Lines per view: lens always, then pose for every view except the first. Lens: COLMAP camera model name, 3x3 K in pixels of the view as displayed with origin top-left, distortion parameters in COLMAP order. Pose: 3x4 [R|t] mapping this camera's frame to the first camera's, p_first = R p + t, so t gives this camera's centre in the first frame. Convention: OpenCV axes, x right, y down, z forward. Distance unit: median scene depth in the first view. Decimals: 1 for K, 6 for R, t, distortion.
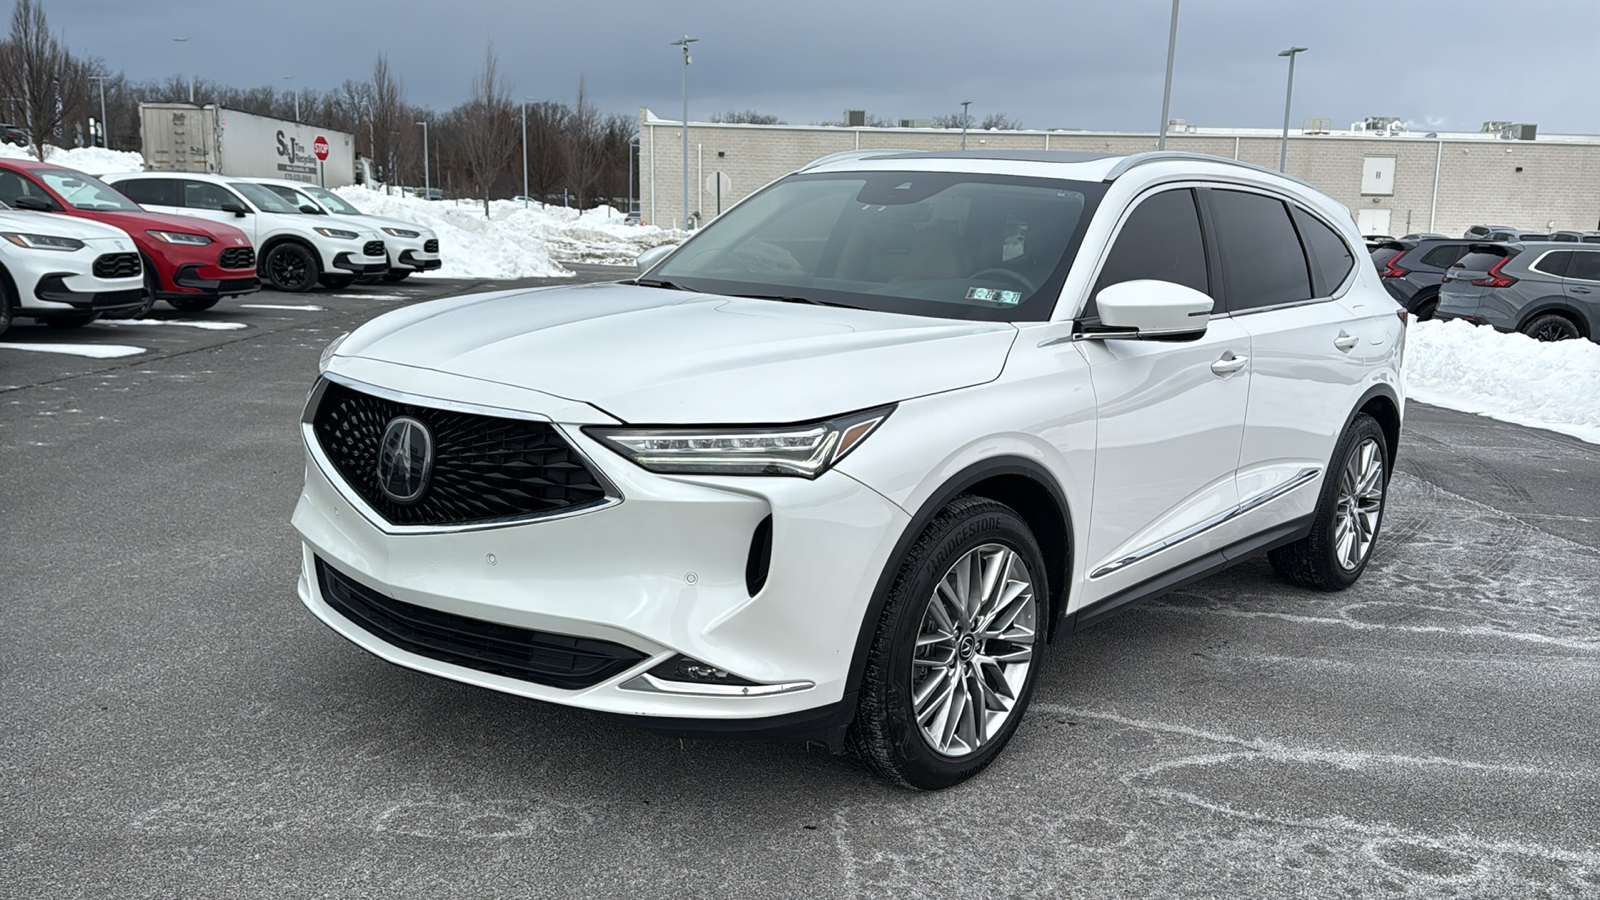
lens RADIAL K [[1354.2, 0, 840.4], [0, 1354.2, 471.5], [0, 0, 1]] dist [0.142435, -0.242287]
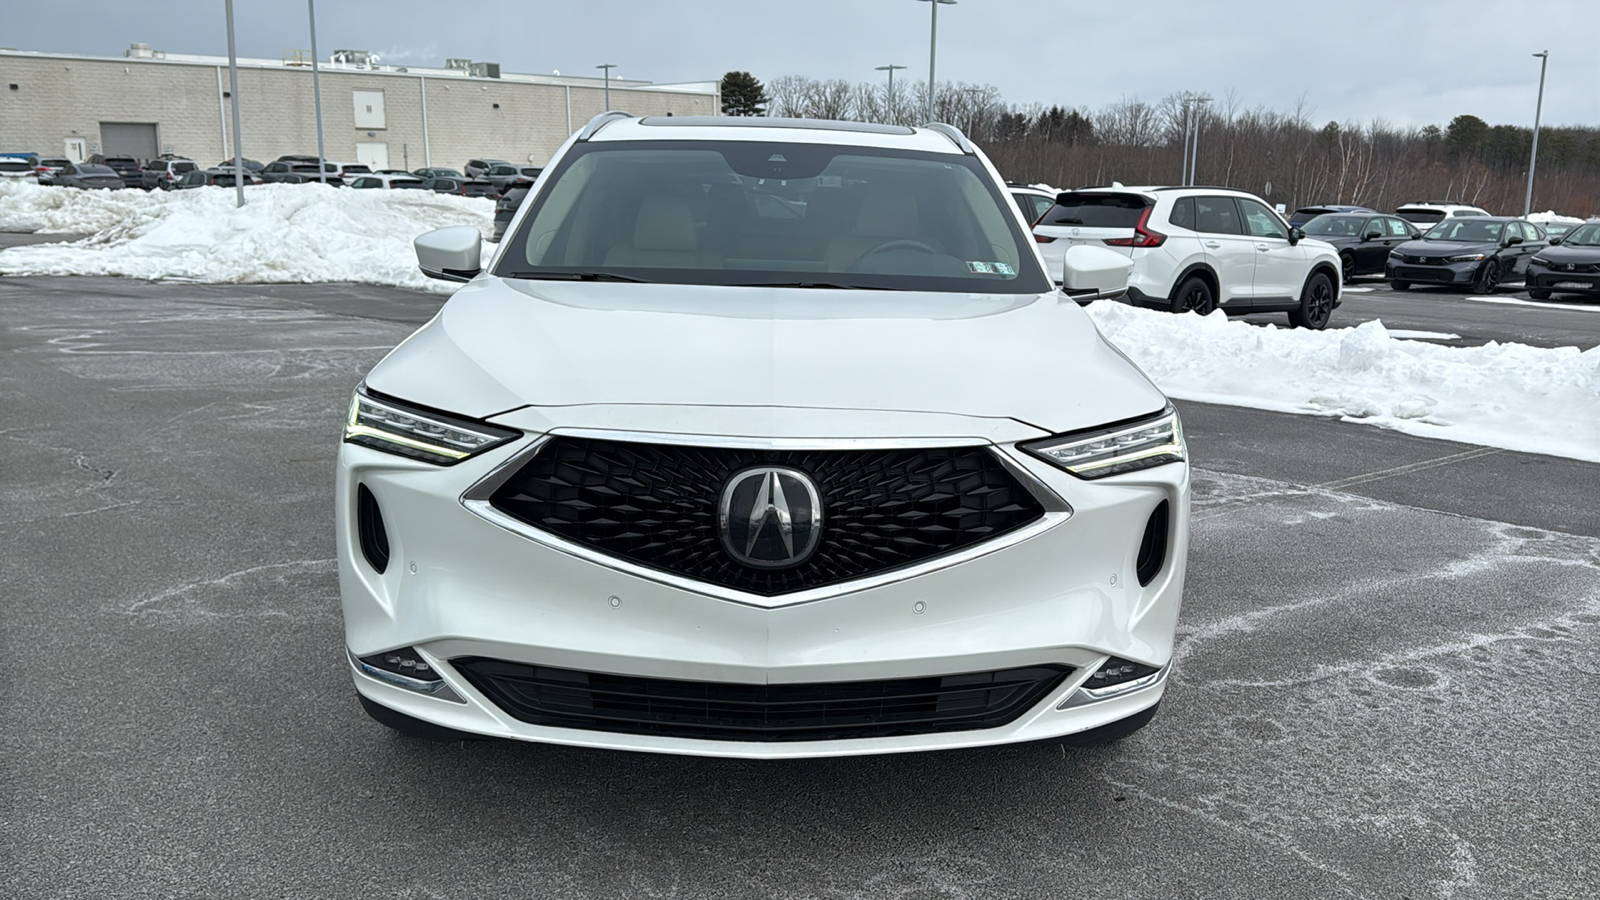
lens RADIAL K [[1354.2, 0, 834.0], [0, 1354.2, 454.7], [0, 0, 1]] dist [0.142435, -0.242287]
pose [[0.758082, -0.151191, 0.634392, -0.630735], [0.128339, 0.988320, 0.082179, -0.085203], [-0.639407, 0.019119, 0.768631, 0.265616]]
